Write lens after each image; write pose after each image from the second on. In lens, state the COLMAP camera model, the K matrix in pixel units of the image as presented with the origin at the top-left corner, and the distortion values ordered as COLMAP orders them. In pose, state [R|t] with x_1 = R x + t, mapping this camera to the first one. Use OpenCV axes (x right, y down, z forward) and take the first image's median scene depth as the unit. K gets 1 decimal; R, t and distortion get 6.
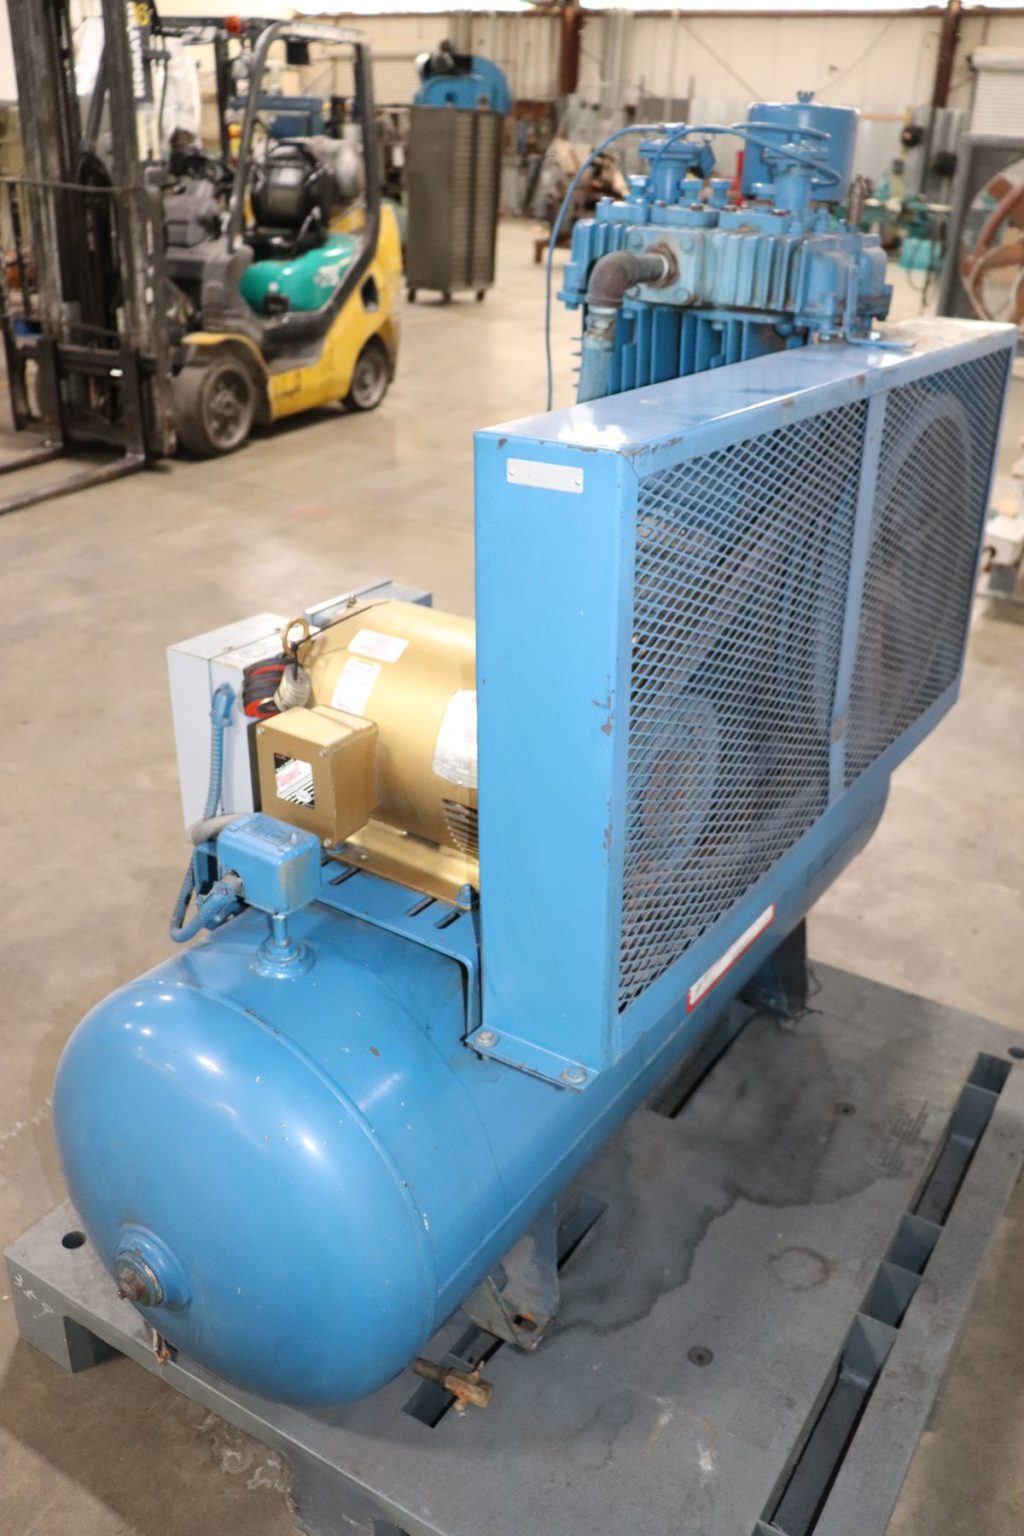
lens RADIAL K [[1335.6, 0, 512.0], [0, 1335.6, 768.0], [0, 0, 1]] dist [-0.148231, 0.138198]
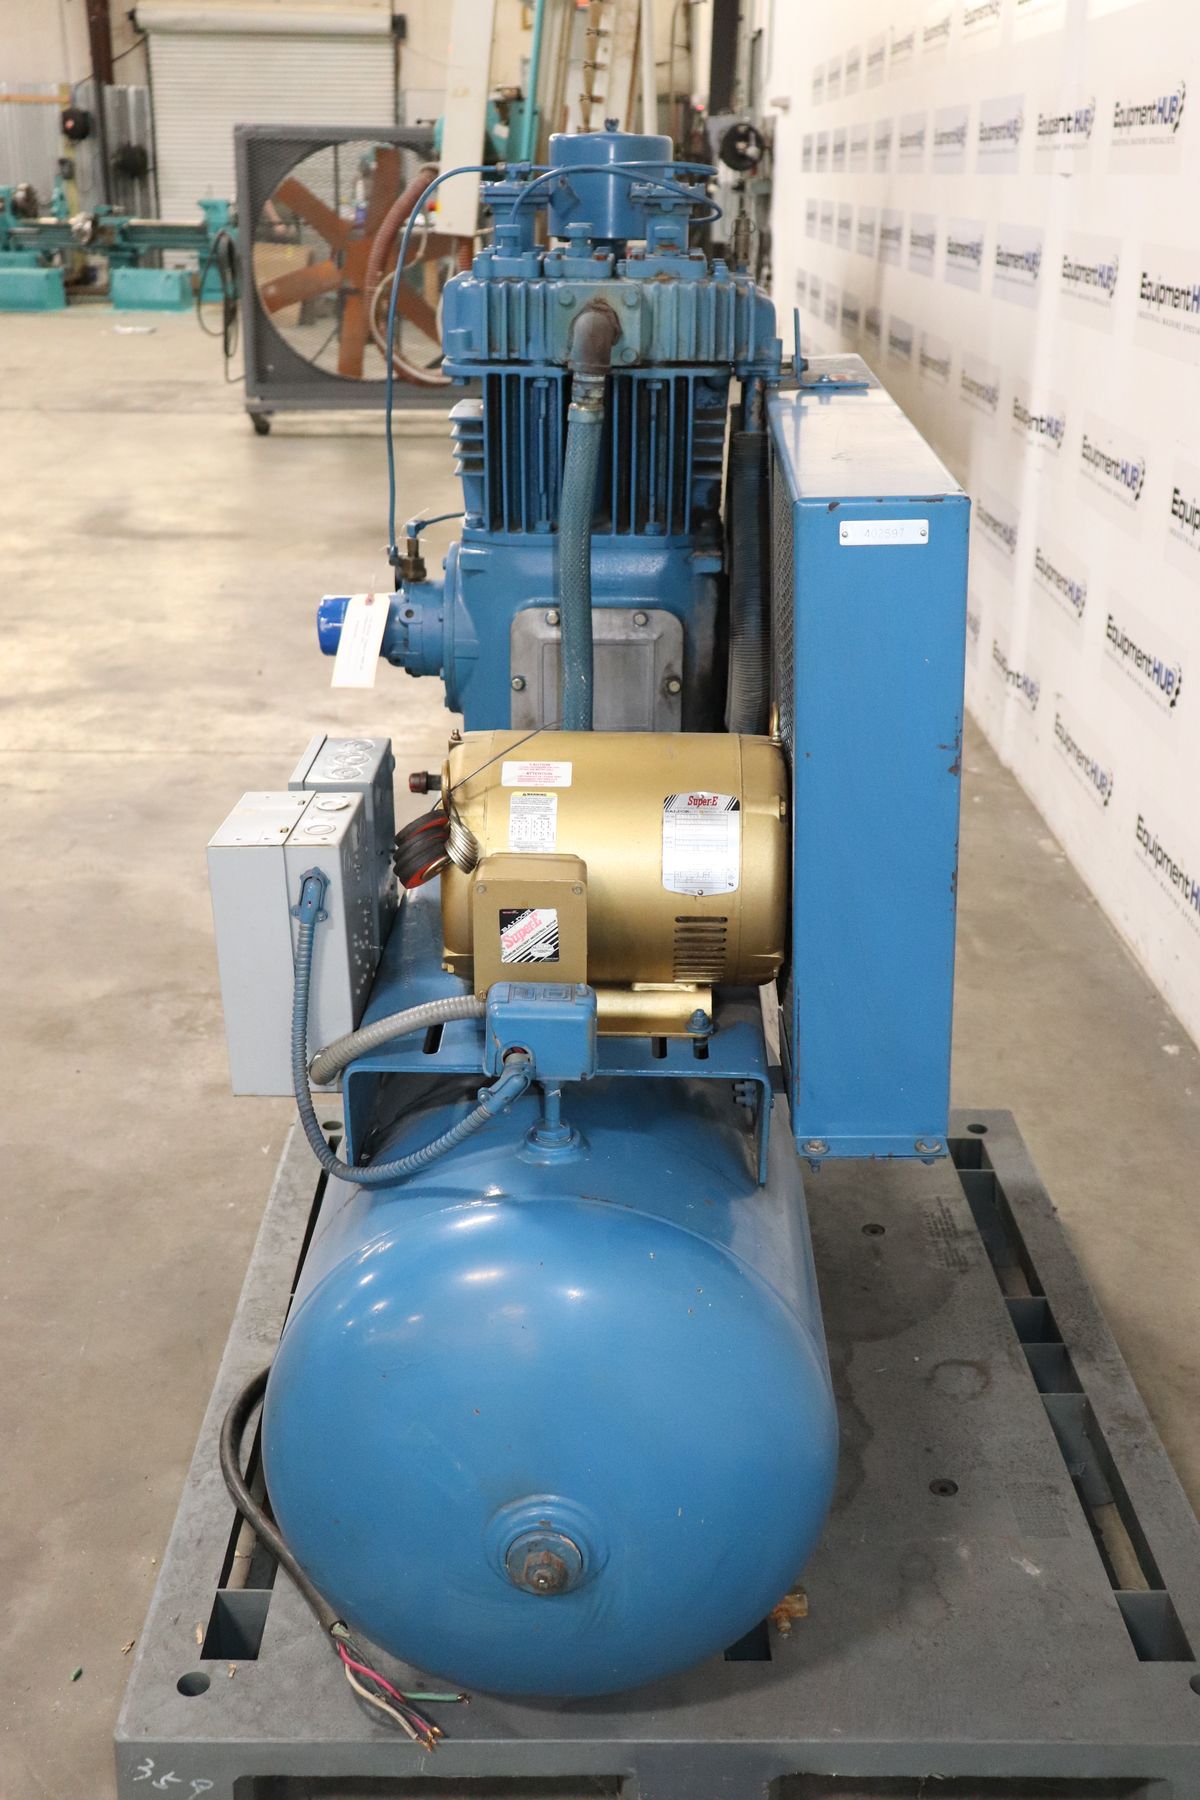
lens RADIAL K [[1942.3, 0, 600.0], [0, 1942.3, 900.0], [0, 0, 1]] dist [-0.023302, 0.013555]
pose [[0.845225, -0.218939, 0.487505, -0.615042], [0.252999, 0.967458, -0.004158, 0.003416], [-0.470730, 0.126852, 0.873111, -0.109508]]
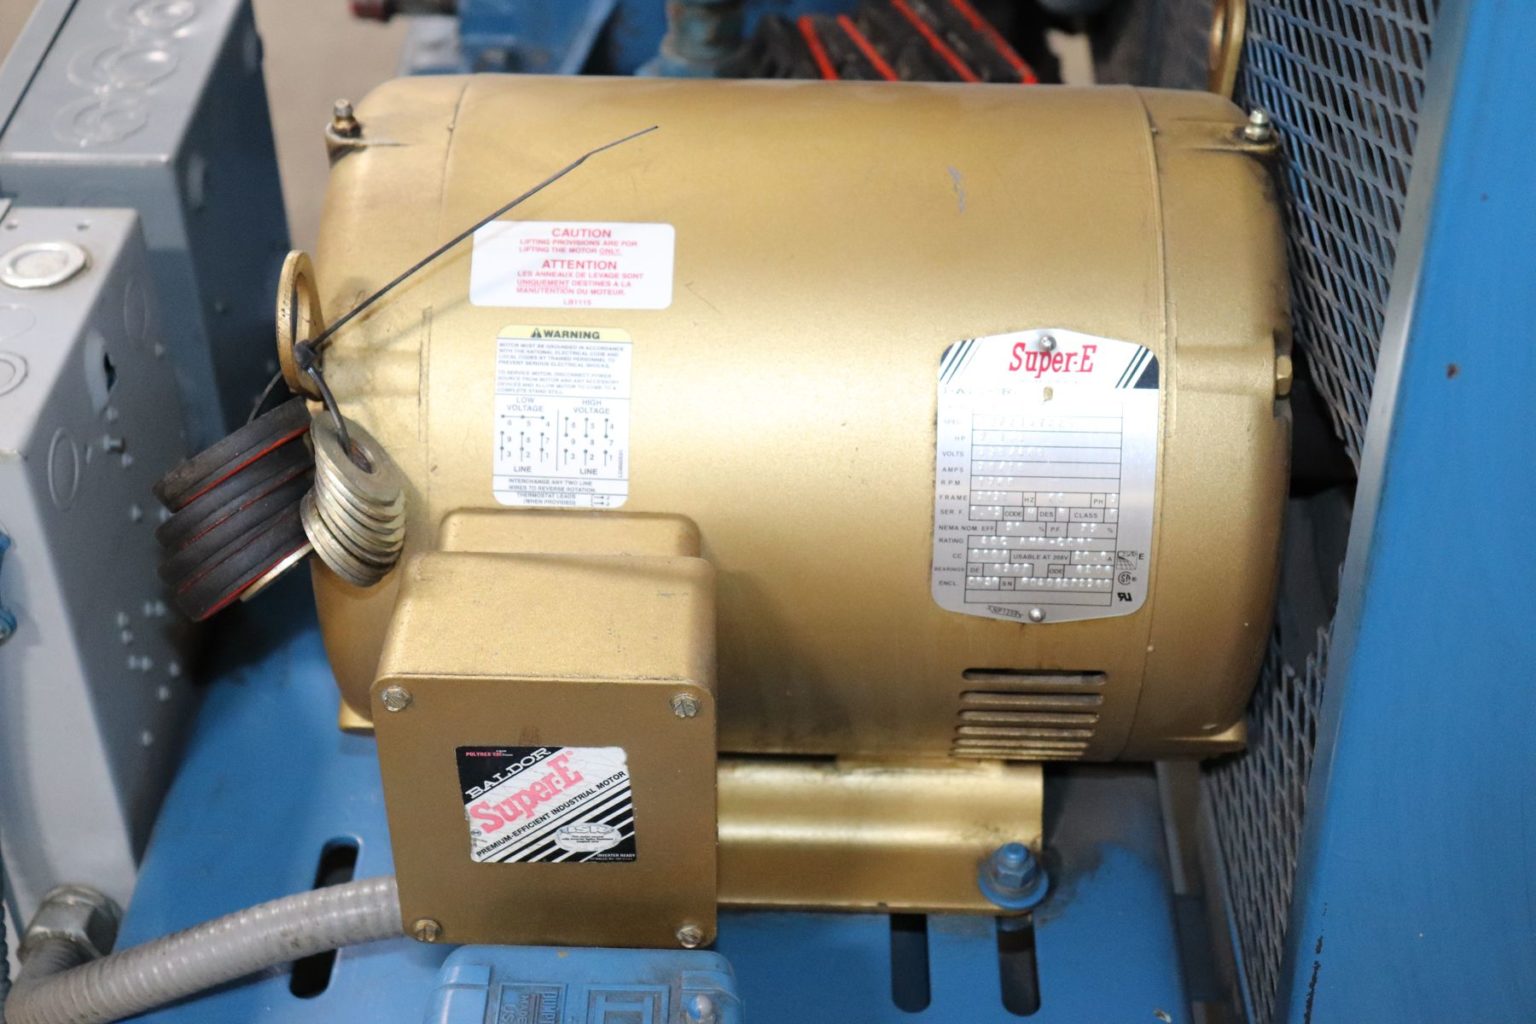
lens RADIAL K [[2233.5, 0, 768.0], [0, 2233.5, 512.0], [0, 0, 1]] dist [0.153581, 0.006418]
pose [[0.845391, -0.352003, 0.401757, -0.250843], [0.253182, 0.926351, 0.278877, -0.149263], [-0.470334, -0.134042, 0.872249, 0.456353]]
